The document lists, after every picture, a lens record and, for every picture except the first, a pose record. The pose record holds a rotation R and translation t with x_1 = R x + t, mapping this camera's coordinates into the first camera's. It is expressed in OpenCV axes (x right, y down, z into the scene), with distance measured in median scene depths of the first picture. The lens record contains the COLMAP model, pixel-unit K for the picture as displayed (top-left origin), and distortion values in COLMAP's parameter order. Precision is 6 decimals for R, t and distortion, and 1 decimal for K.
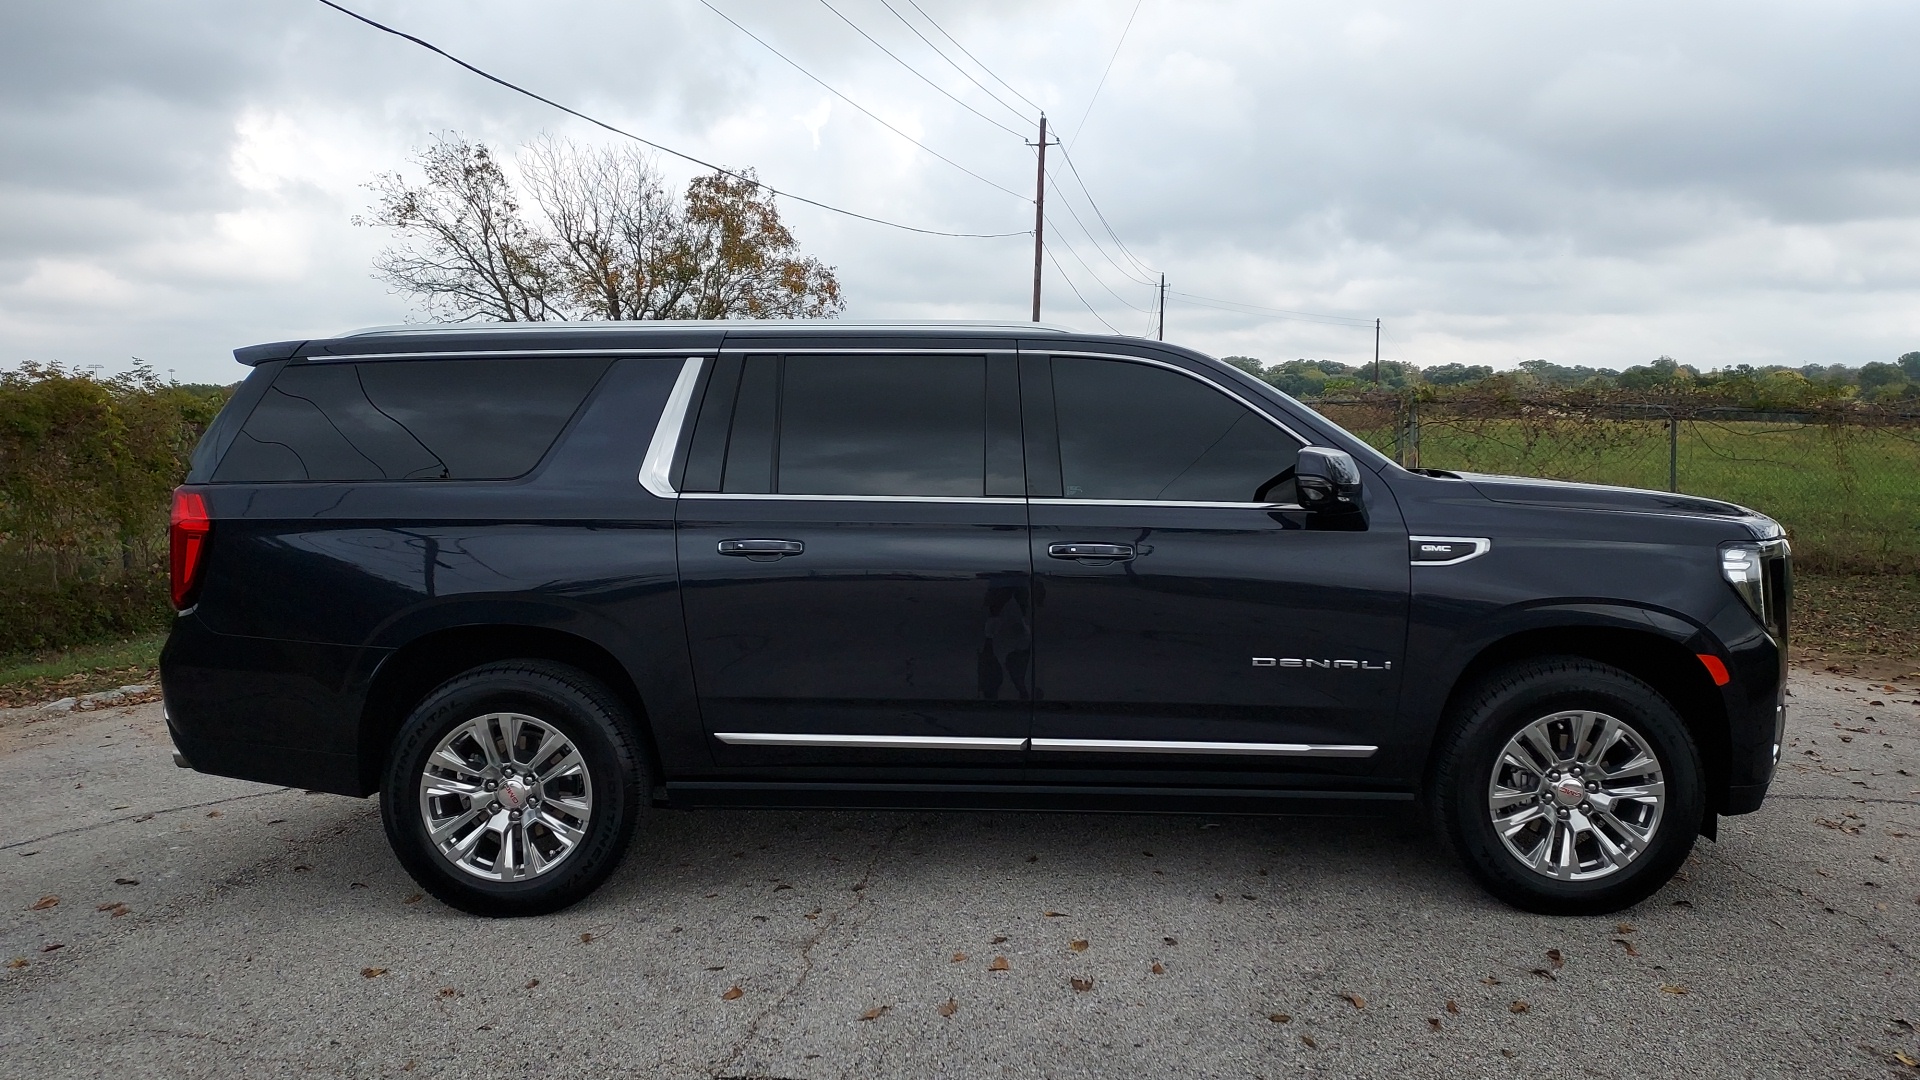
lens RADIAL K [[1383.2, 0, 980.0], [0, 1383.2, 556.7], [0, 0, 1]] dist [0.069276, -0.057225]
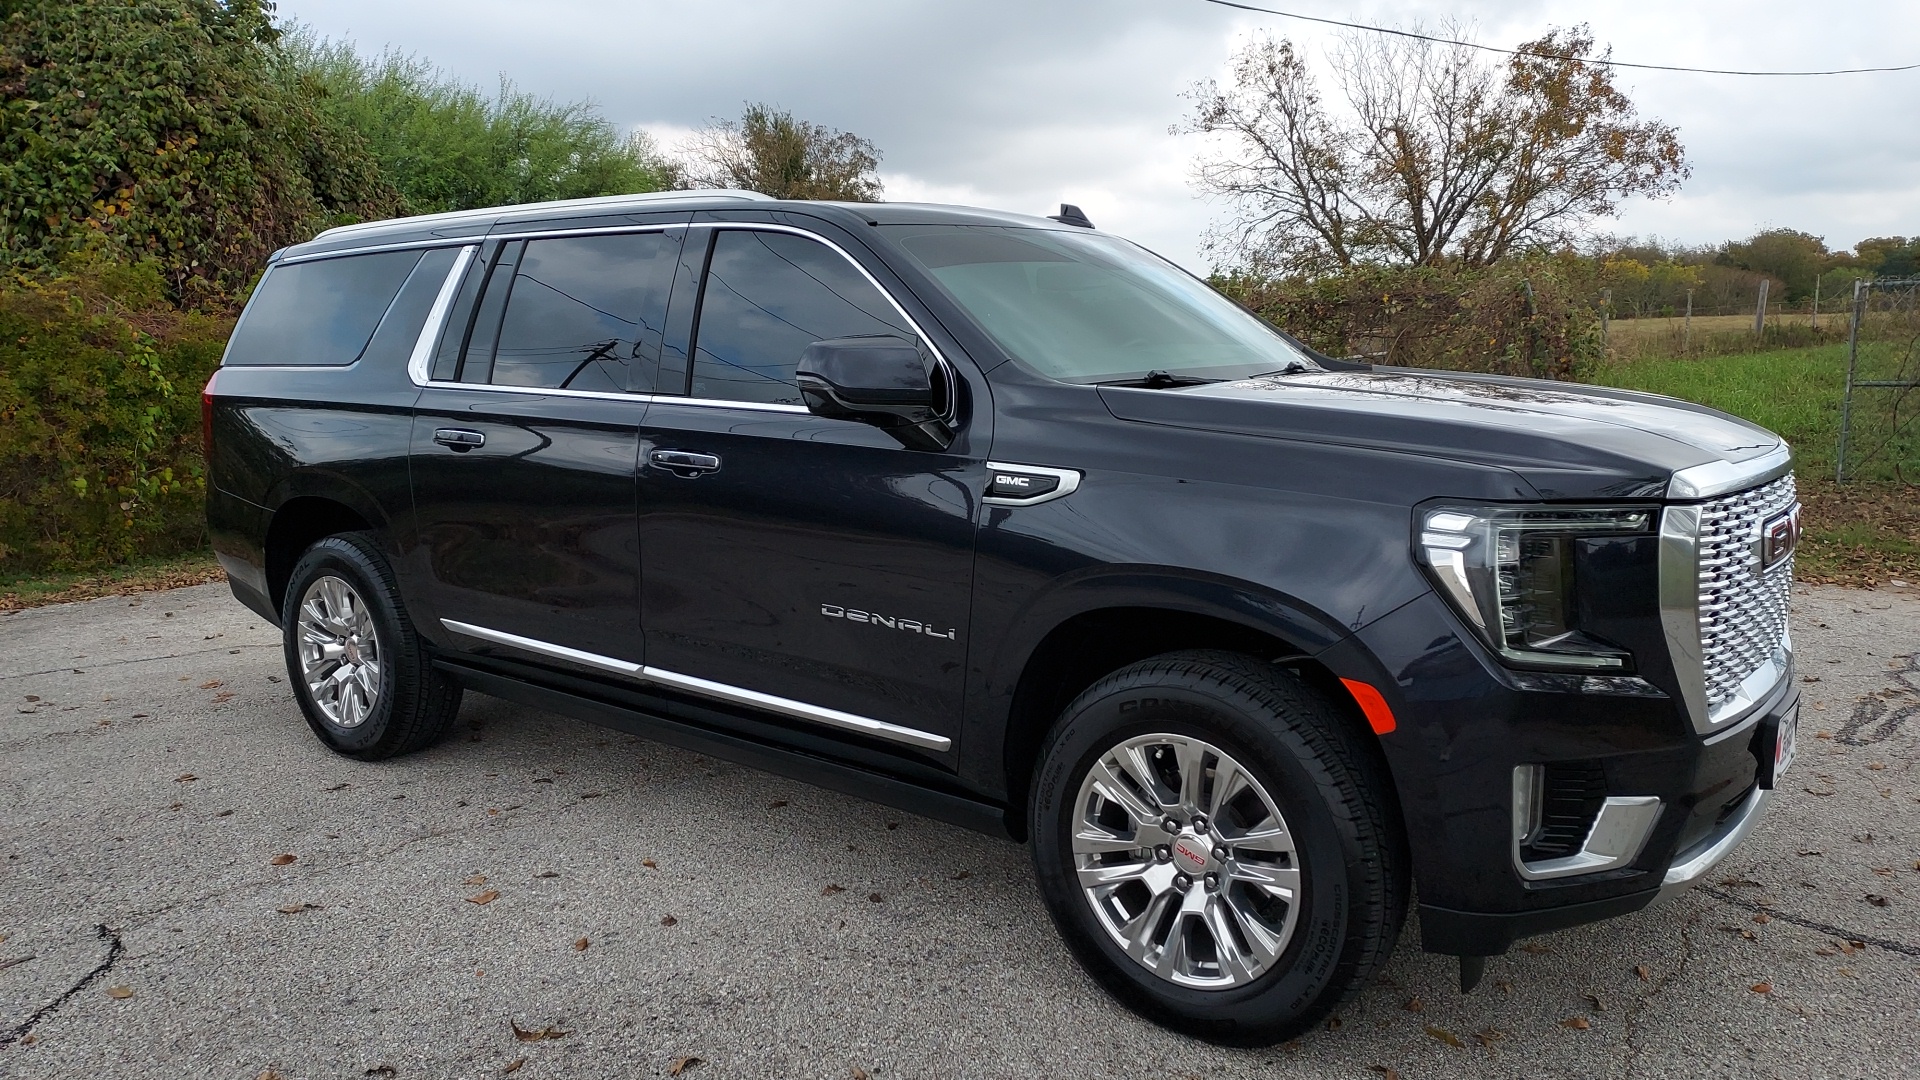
lens RADIAL K [[1383.2, 0, 1035.2], [0, 1383.2, 562.9], [0, 0, 1]] dist [0.069276, -0.057225]
pose [[0.799077, 0.094884, -0.593694, 0.741637], [-0.049309, 0.994484, 0.092572, -0.029539], [0.599203, -0.044698, 0.799348, 0.425001]]
